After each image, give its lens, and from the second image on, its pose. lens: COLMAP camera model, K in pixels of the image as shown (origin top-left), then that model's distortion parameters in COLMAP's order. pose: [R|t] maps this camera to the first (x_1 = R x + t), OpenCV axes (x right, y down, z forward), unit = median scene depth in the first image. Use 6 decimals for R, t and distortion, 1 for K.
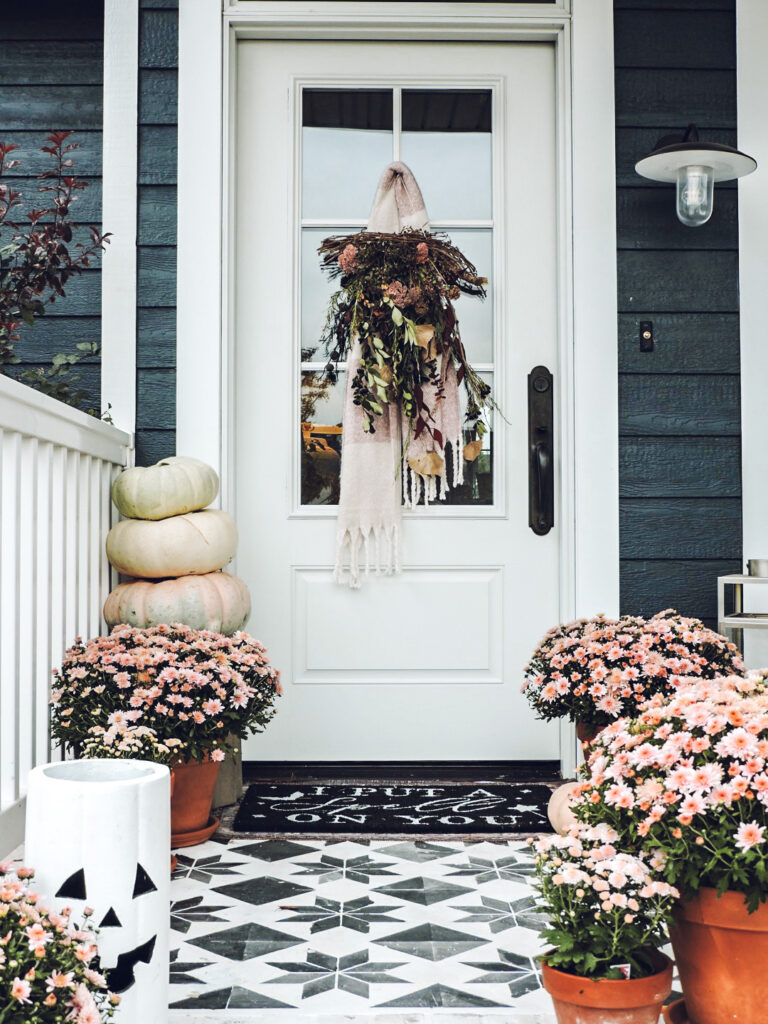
lens RADIAL K [[1299.6, 0, 384.0], [0, 1299.6, 512.0], [0, 0, 1]] dist [-0.029856, -0.036158]
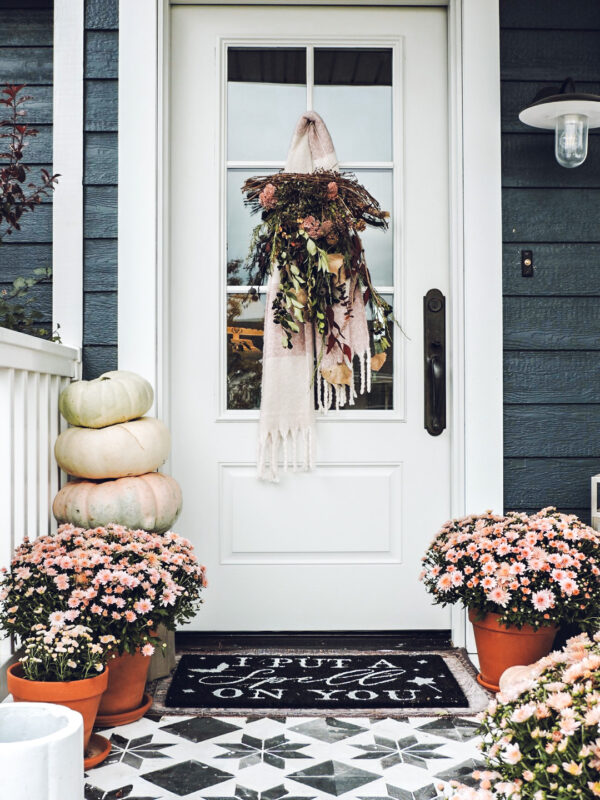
lens RADIAL K [[1004.5, 0, 300.0], [0, 1004.5, 400.0], [0, 0, 1]] dist [-0.032717, -0.046517]
pose [[0.999999, -0.000364, -0.001418, 0.002244], [0.000388, 0.999853, 0.017170, -0.031386], [0.001411, -0.017171, 0.999852, 0.115755]]
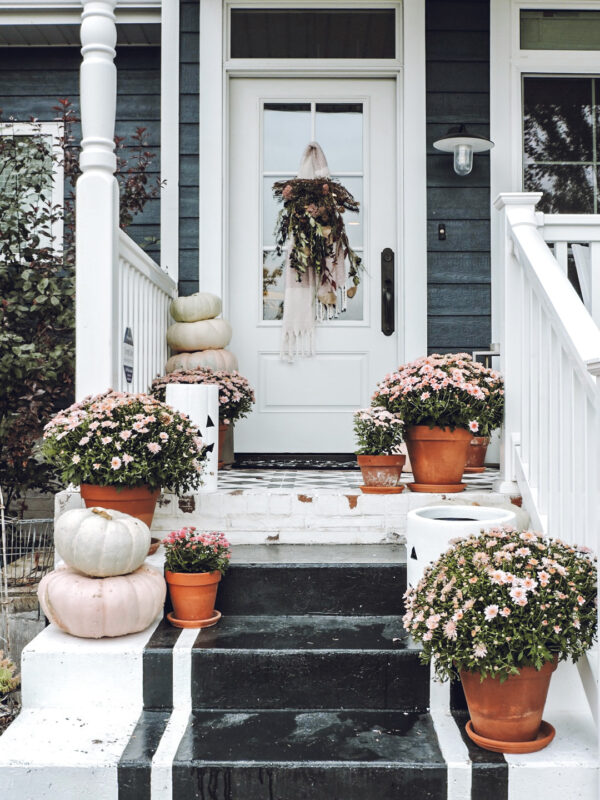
lens RADIAL K [[1015.3, 0, 300.0], [0, 1015.3, 400.0], [0, 0, 1]] dist [-0.029856, -0.036158]
pose [[0.999811, 0.000997, -0.019418, 0.021842], [-0.000763, 0.999927, 0.012058, 0.101497], [0.019428, -0.012041, 0.999739, -0.542833]]
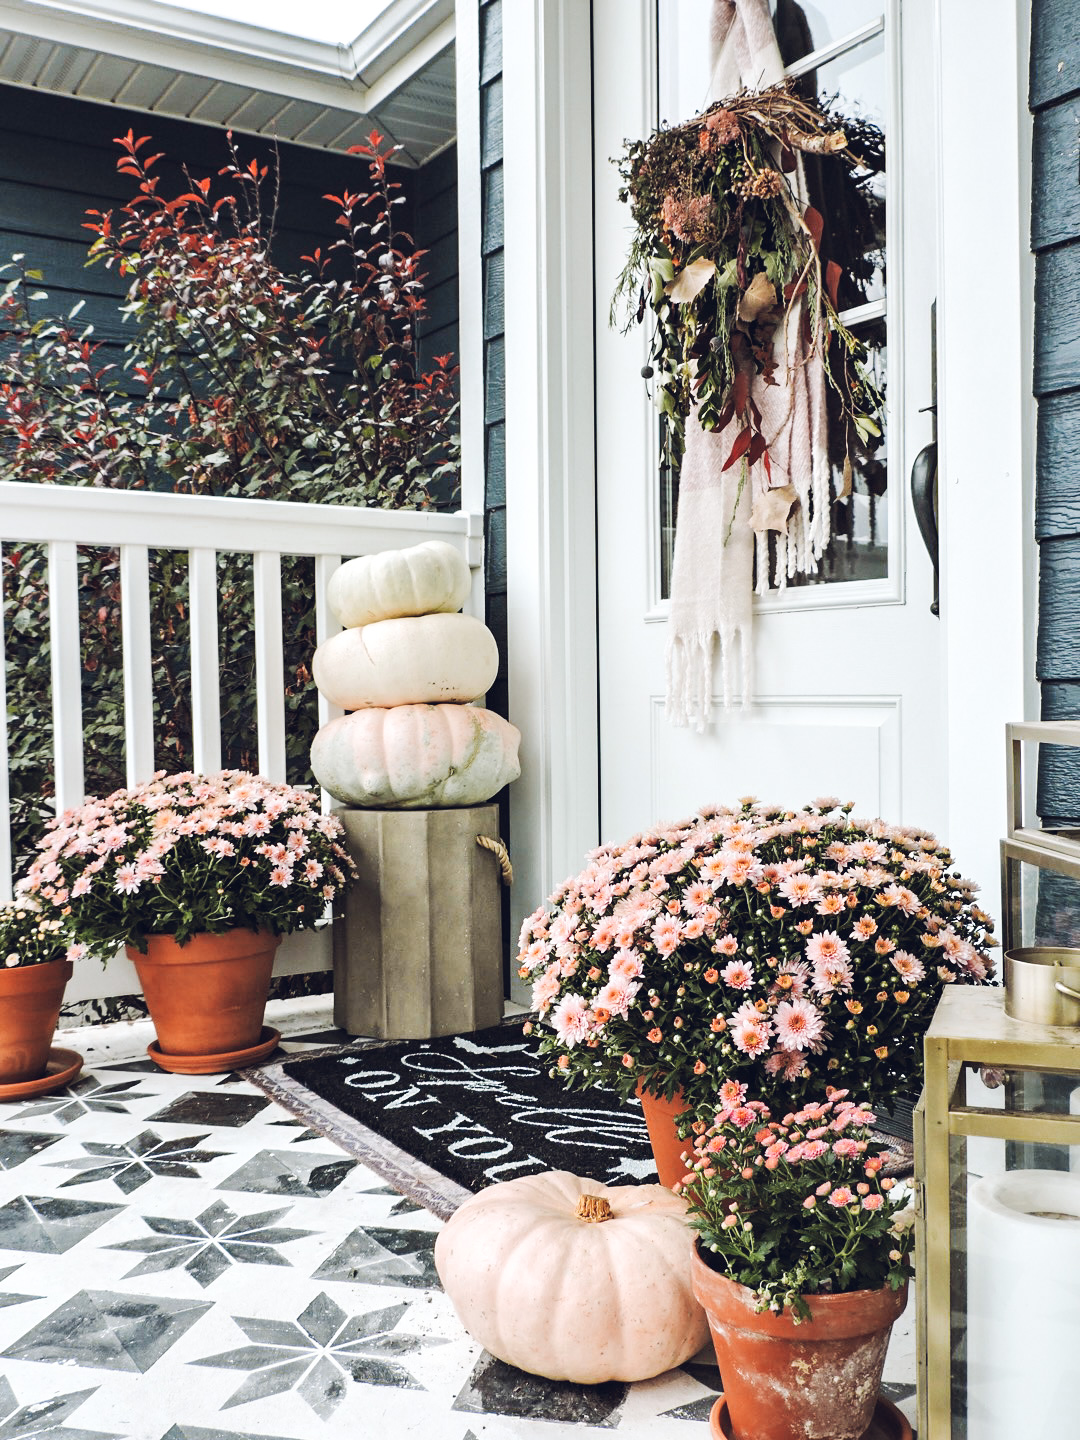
lens RADIAL K [[1382.9, 0, 540.0], [0, 1382.9, 720.0], [0, 0, 1]] dist [0.000852, -0.000846]
pose [[0.510375, 0.014601, -0.859828, 0.515537], [0.028363, 0.999026, 0.033800, 0.030382], [0.859484, -0.041638, 0.509464, 0.647367]]
